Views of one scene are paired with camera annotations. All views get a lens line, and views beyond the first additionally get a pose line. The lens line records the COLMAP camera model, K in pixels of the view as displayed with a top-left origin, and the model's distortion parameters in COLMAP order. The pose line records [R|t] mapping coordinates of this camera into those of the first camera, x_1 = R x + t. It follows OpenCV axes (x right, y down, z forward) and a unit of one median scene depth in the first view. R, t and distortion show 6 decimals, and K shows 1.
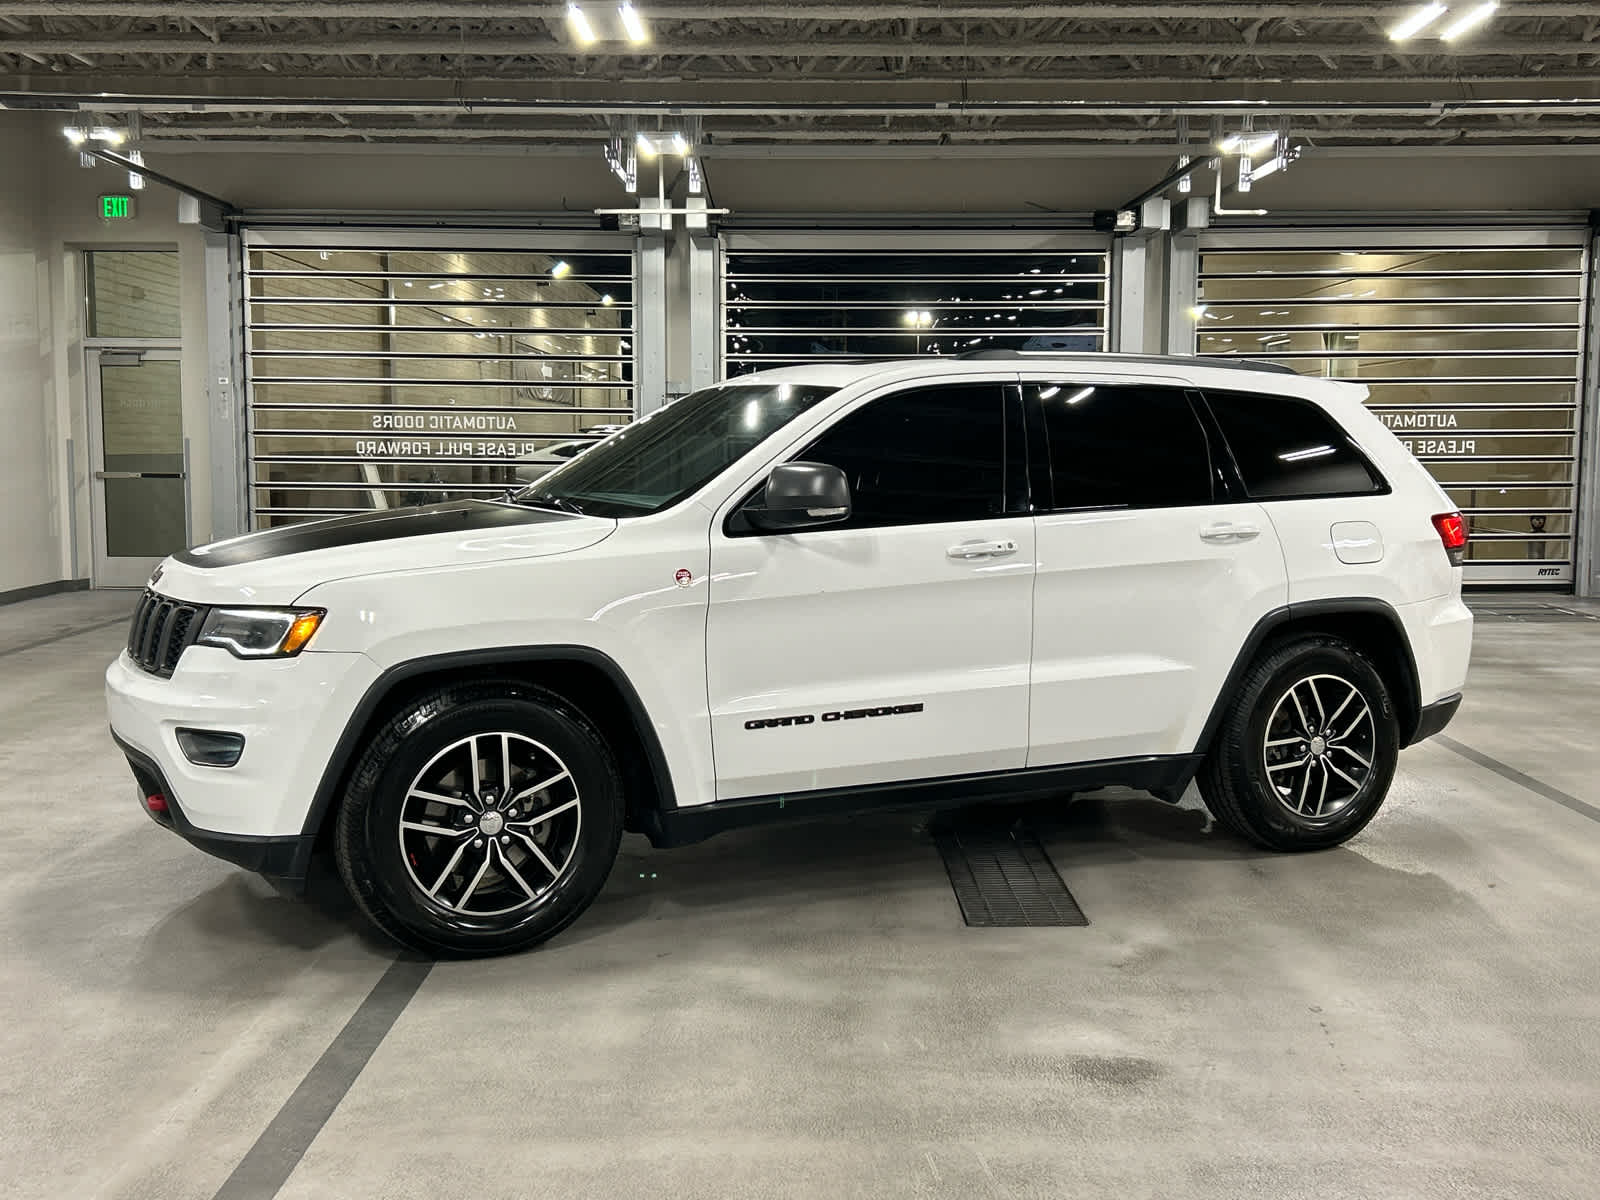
lens RADIAL K [[1643.7, 0, 783.1], [0, 1643.7, 594.7], [0, 0, 1]] dist [0.135038, -0.295808]
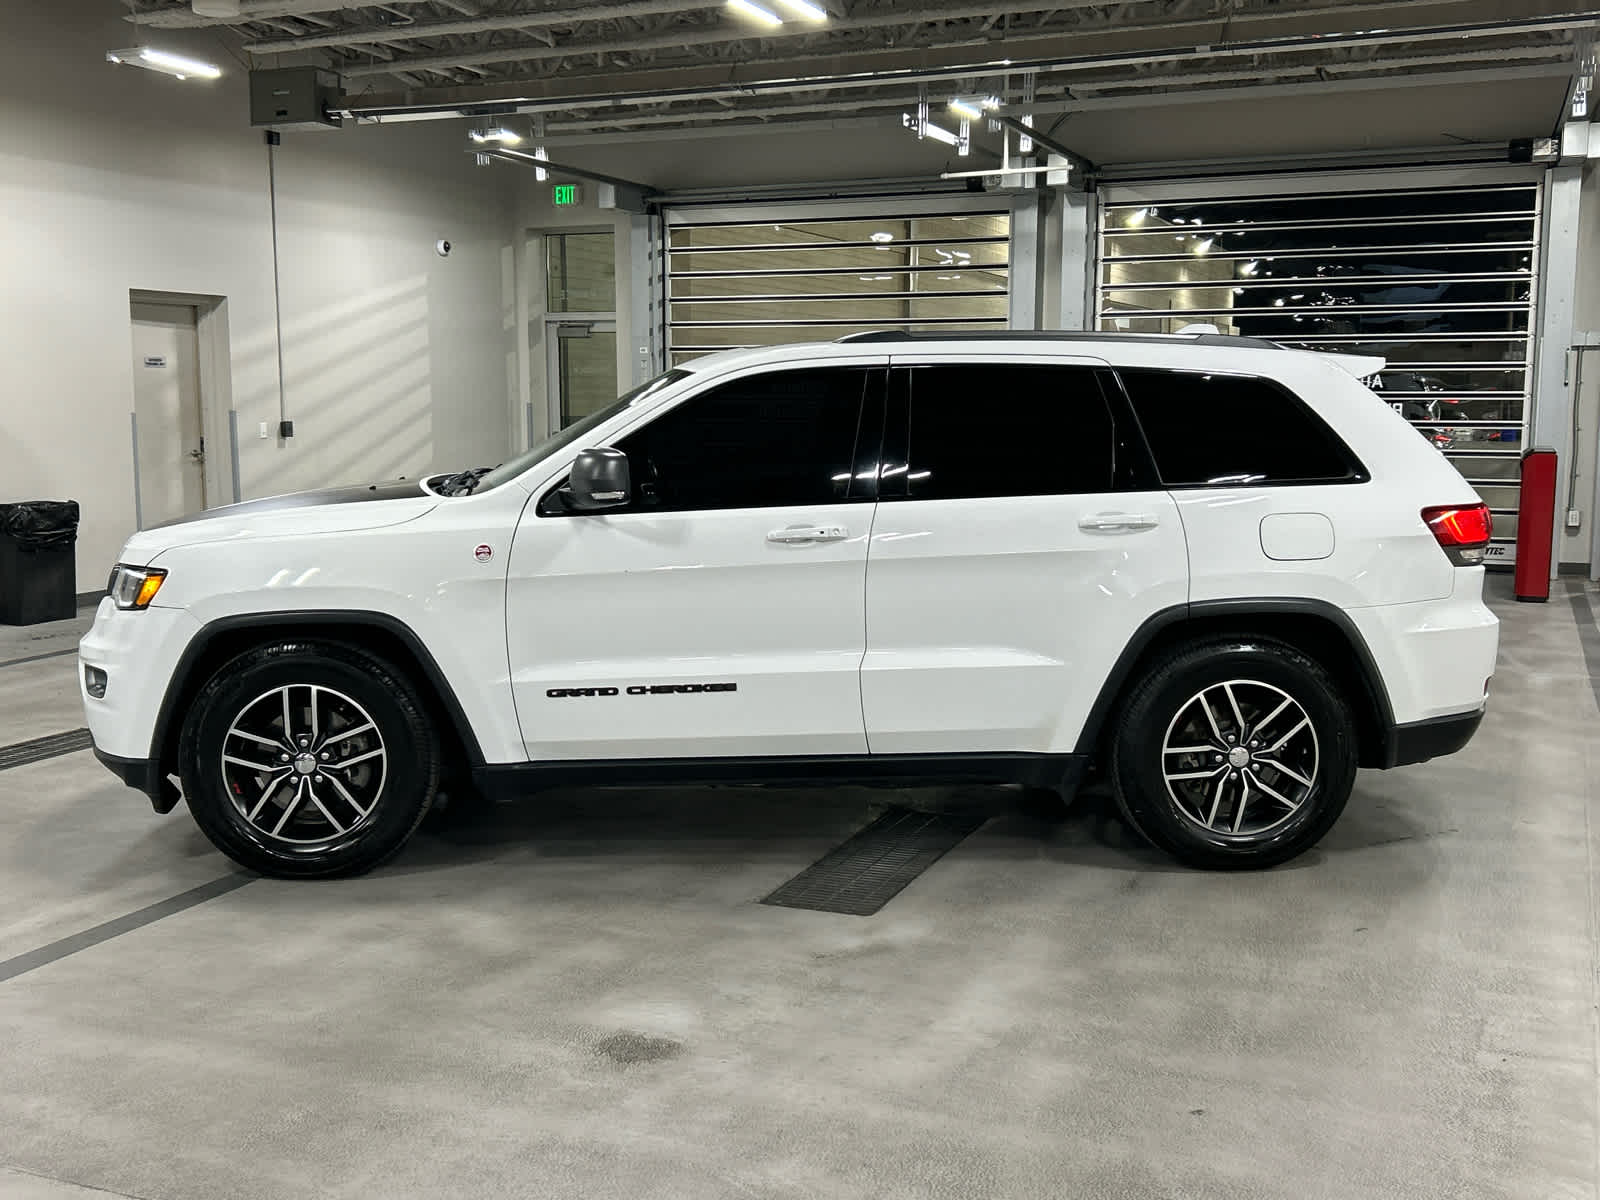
lens RADIAL K [[1643.7, 0, 783.1], [0, 1643.7, 594.7], [0, 0, 1]] dist [0.135038, -0.295808]
pose [[0.921053, 0.044569, -0.386878, 0.503526], [-0.032795, 0.998778, 0.036983, -0.027826], [0.388053, -0.021376, 0.921389, 0.068231]]
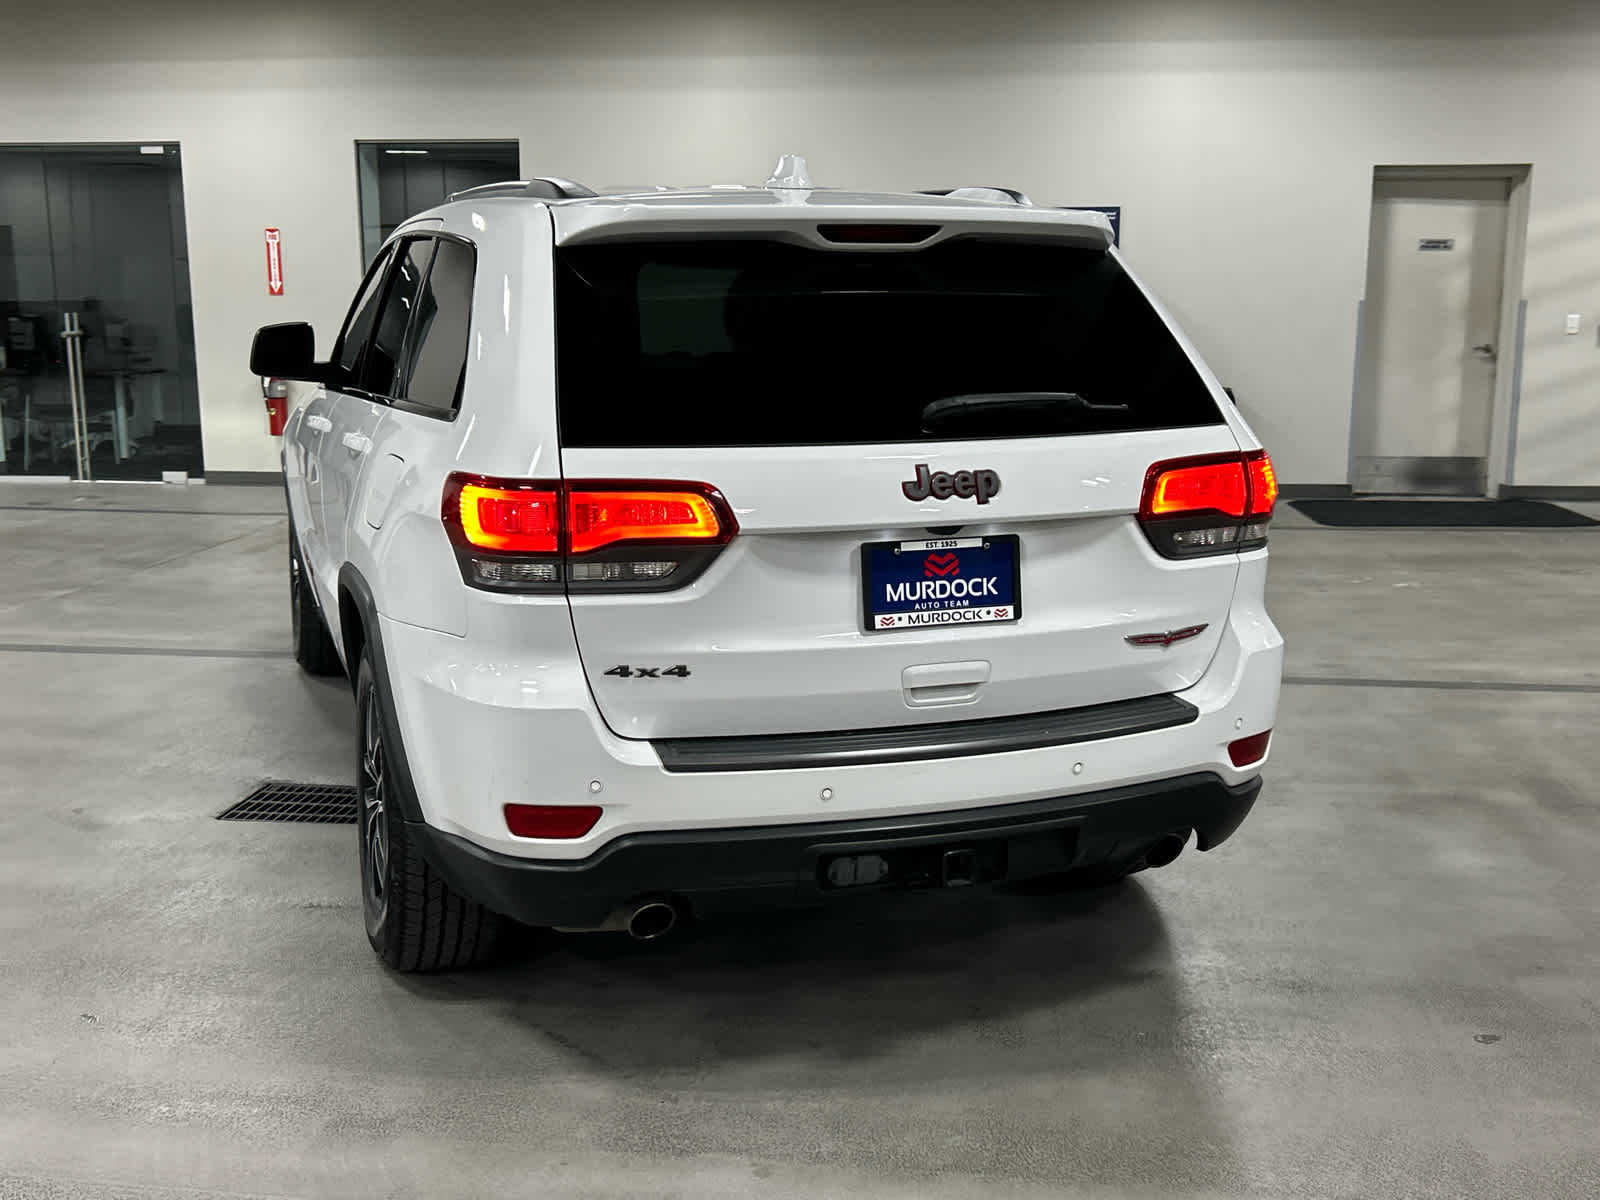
lens RADIAL K [[1643.7, 0, 783.1], [0, 1643.7, 594.7], [0, 0, 1]] dist [0.135038, -0.295808]
pose [[-0.111282, 0.181265, -0.977118, 1.047732], [-0.092566, 0.977060, 0.191797, -0.139684], [0.989468, 0.111791, -0.091950, 1.378053]]
